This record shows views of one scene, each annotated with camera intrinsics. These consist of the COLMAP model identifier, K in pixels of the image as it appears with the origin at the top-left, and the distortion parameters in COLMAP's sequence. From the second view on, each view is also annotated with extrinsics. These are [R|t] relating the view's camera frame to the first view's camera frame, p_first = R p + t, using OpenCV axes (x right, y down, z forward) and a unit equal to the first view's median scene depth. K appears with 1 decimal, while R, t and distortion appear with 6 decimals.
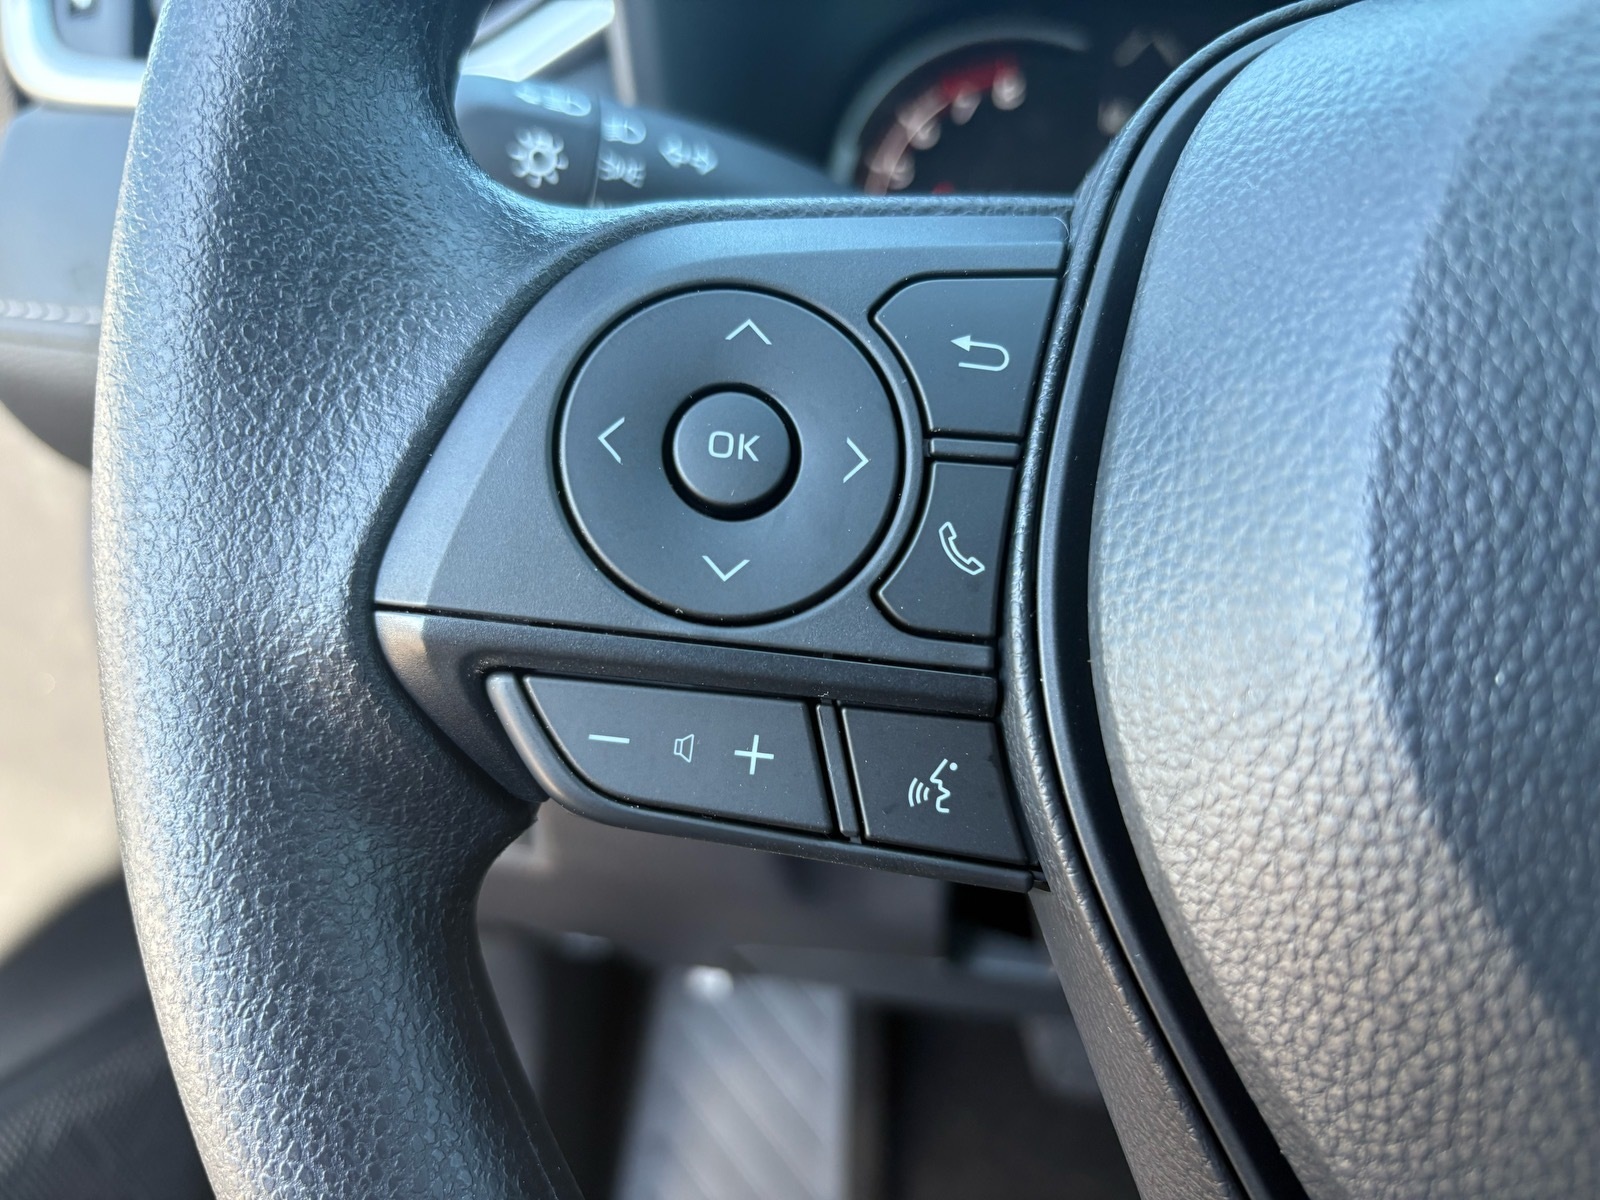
lens RADIAL K [[1285.8, 0, 827.4], [0, 1285.8, 609.2], [0, 0, 1]] dist [-0.021334, -0.004669]
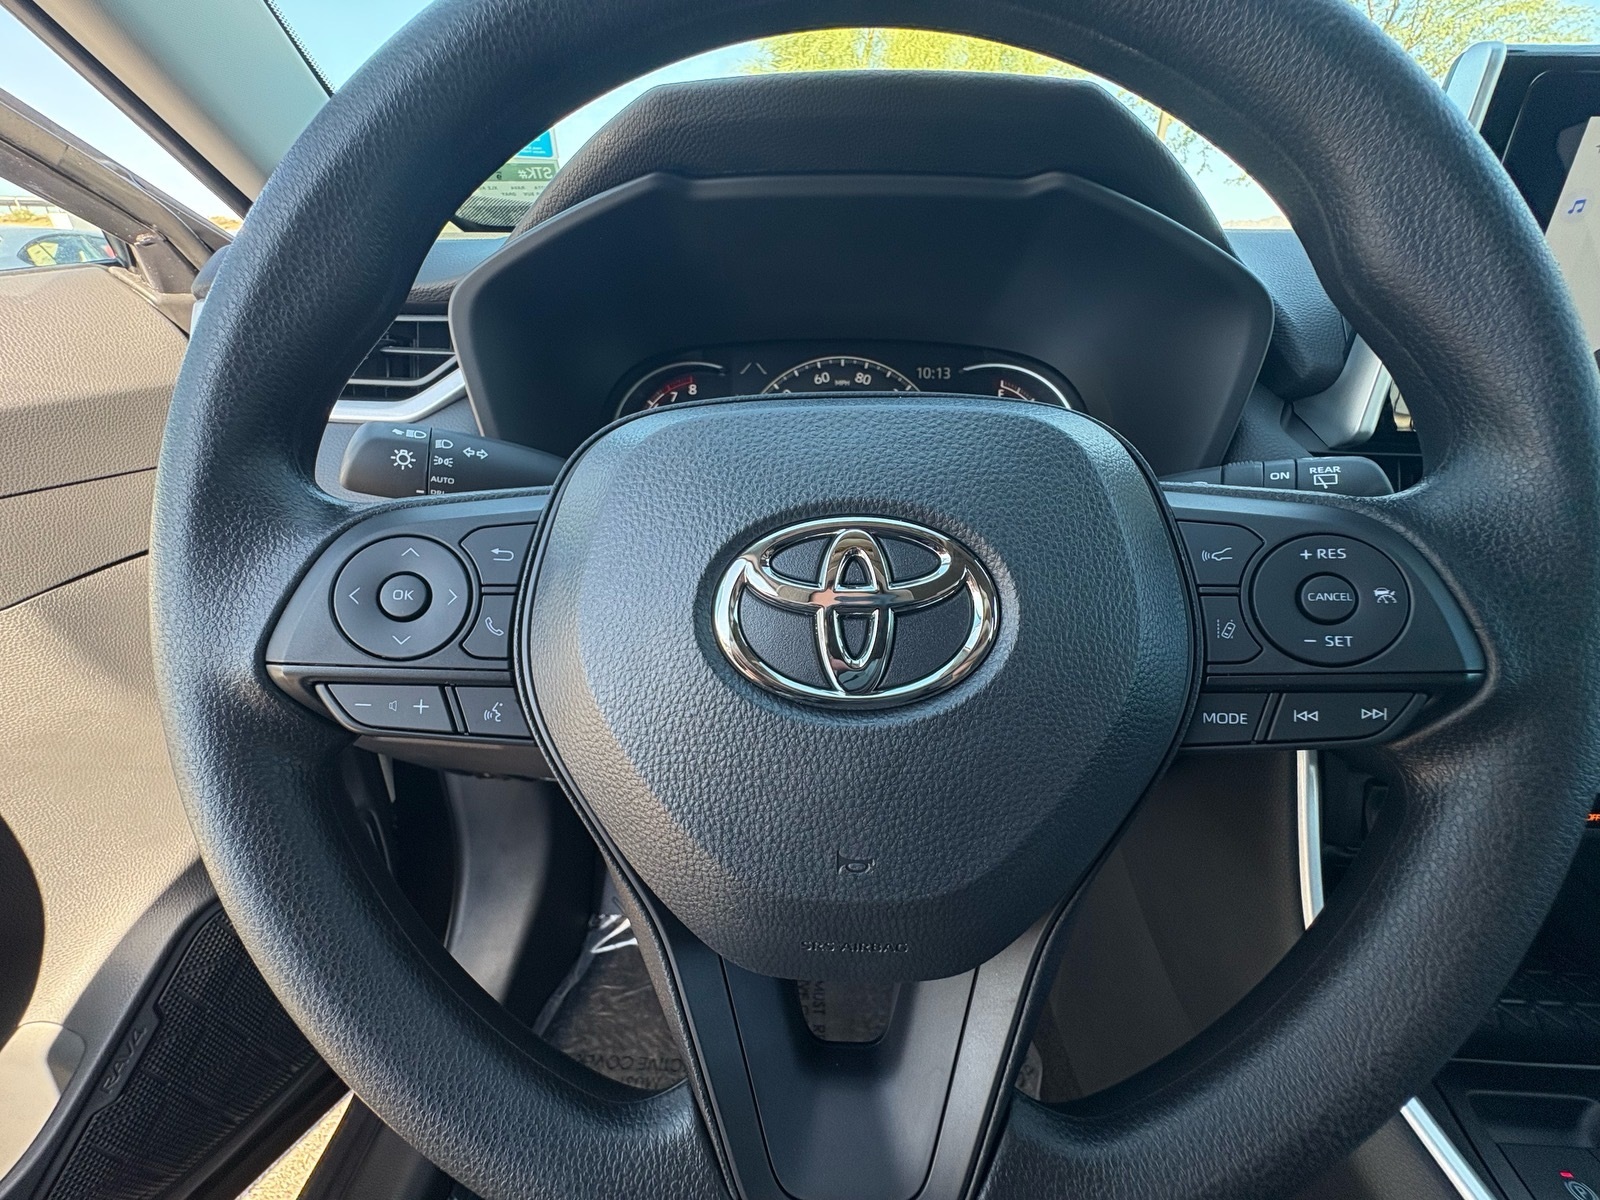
lens RADIAL K [[625.9, 0, 800.0], [0, 625.9, 600.0], [0, 0, 1]] dist [0.000459, -0.000018]
pose [[0.993505, -0.060016, 0.096672, 0.636848], [0.060160, 0.998188, 0.001434, -0.067296], [-0.096583, 0.004391, 0.995315, -0.413032]]
